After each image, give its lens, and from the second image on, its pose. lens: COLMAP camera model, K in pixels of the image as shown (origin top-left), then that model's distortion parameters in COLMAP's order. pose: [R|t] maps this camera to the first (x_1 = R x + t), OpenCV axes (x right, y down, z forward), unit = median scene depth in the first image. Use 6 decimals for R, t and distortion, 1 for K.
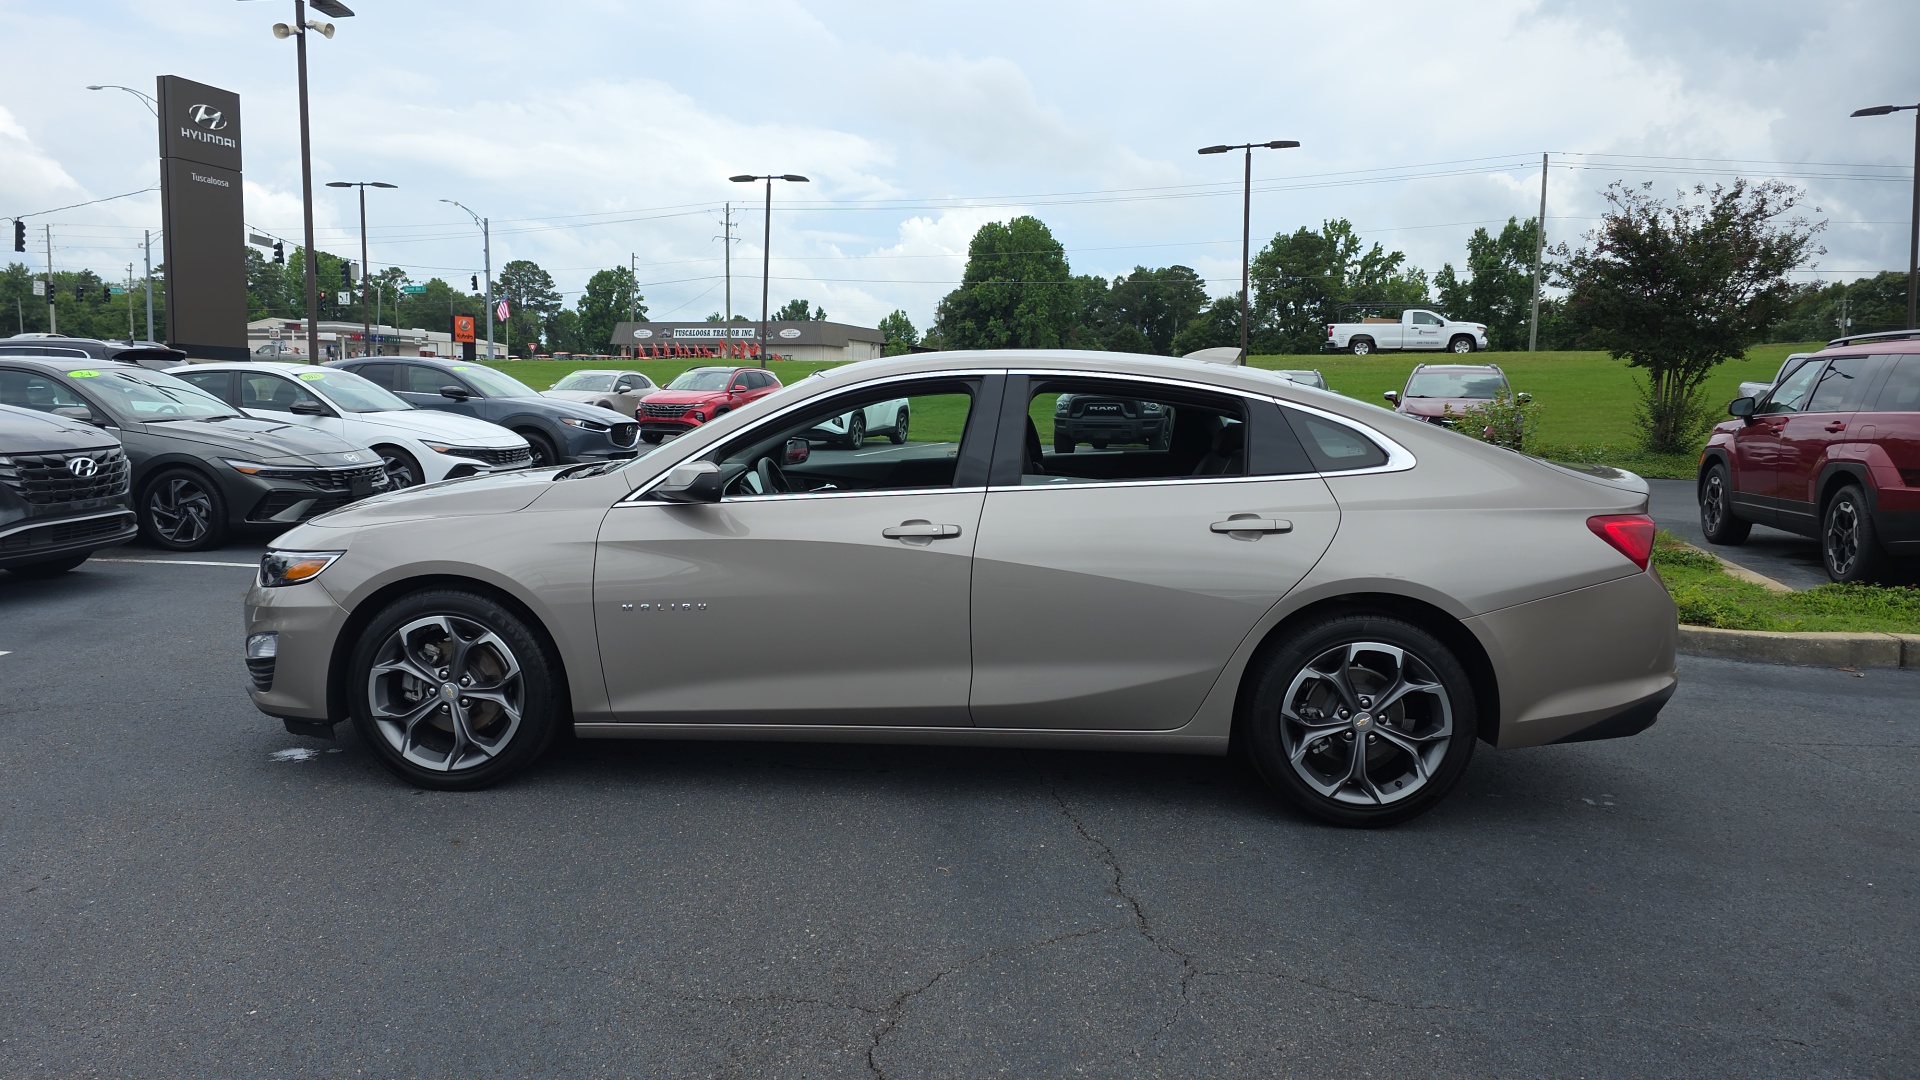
lens RADIAL K [[1309.1, 0, 945.1], [0, 1309.1, 558.9], [0, 0, 1]] dist [0.054184, -0.065507]
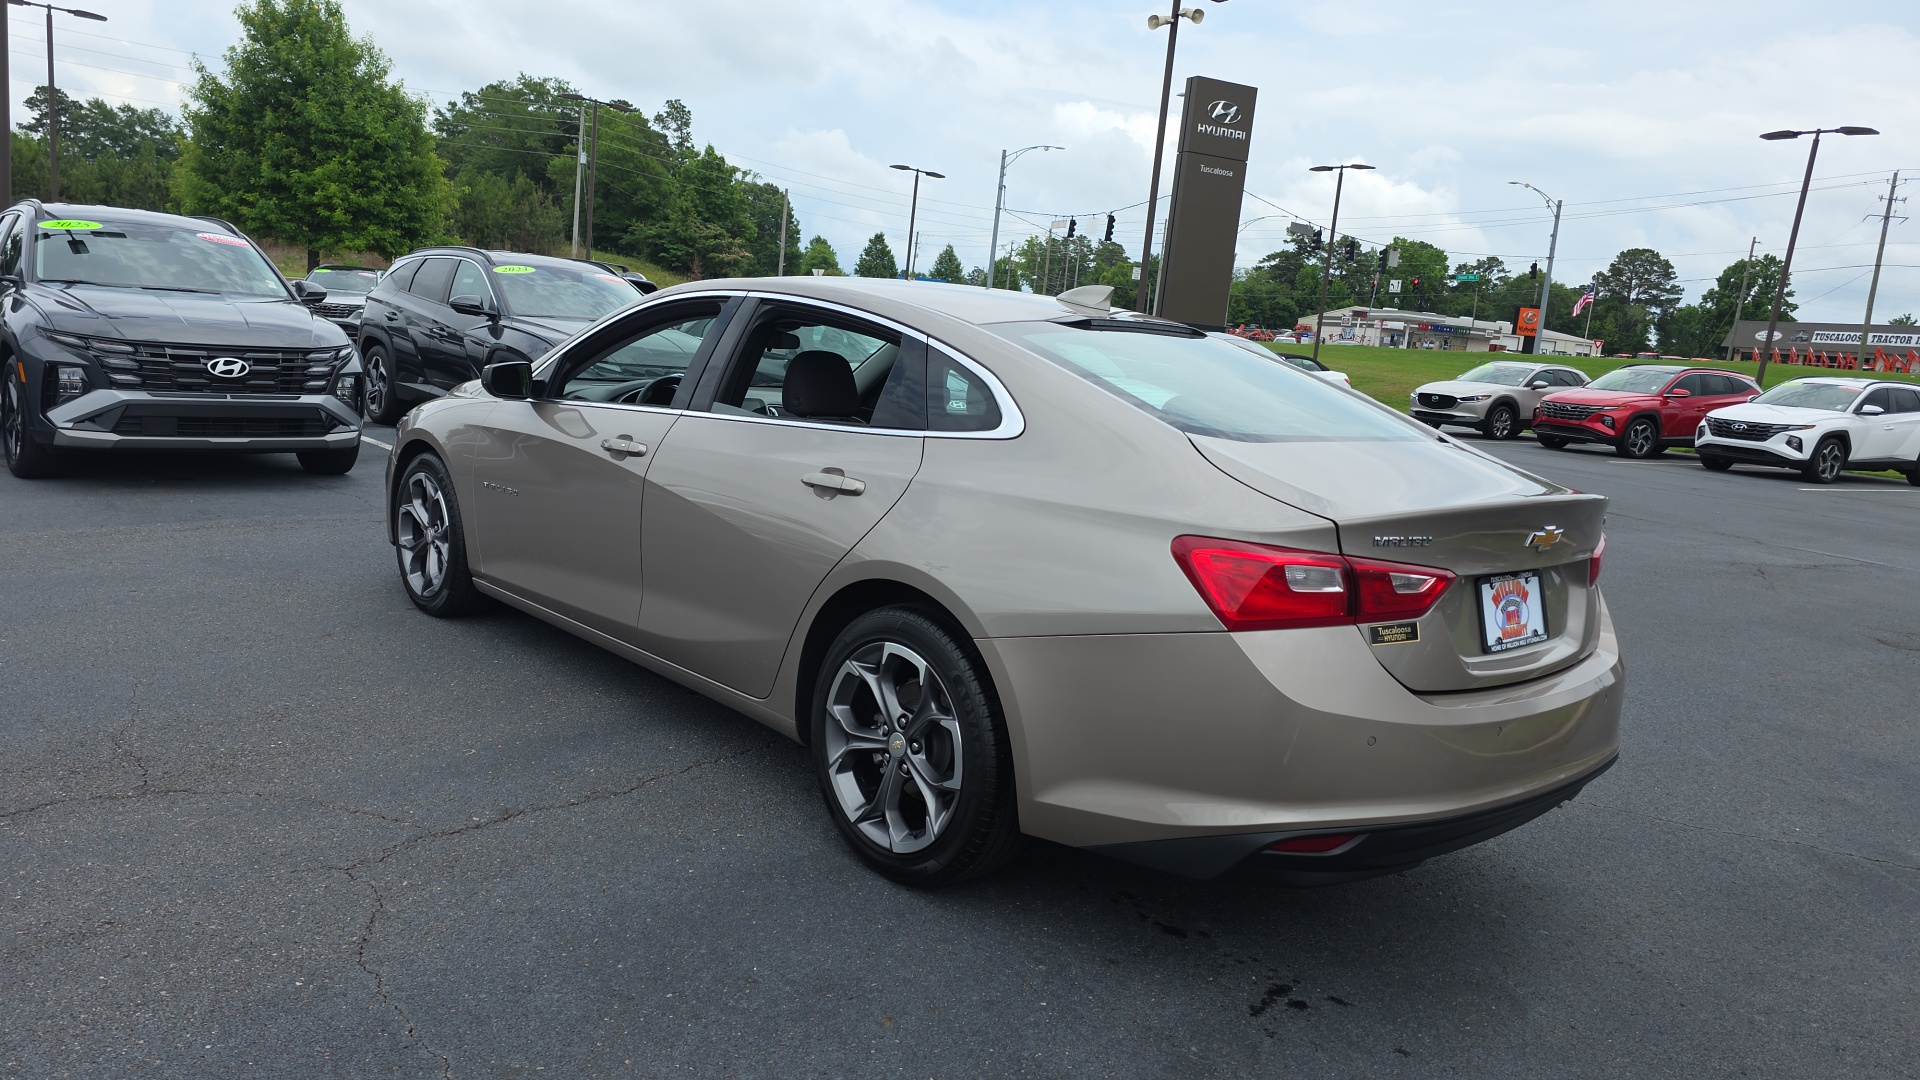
lens RADIAL K [[1346.1, 0, 923.2], [0, 1346.1, 588.7], [0, 0, 1]] dist [0.058912, -0.060658]
pose [[0.673169, 0.178115, -0.717718, 0.152019], [-0.165004, 0.982269, 0.089005, -0.007419], [0.720845, 0.058511, 0.690623, 0.075886]]
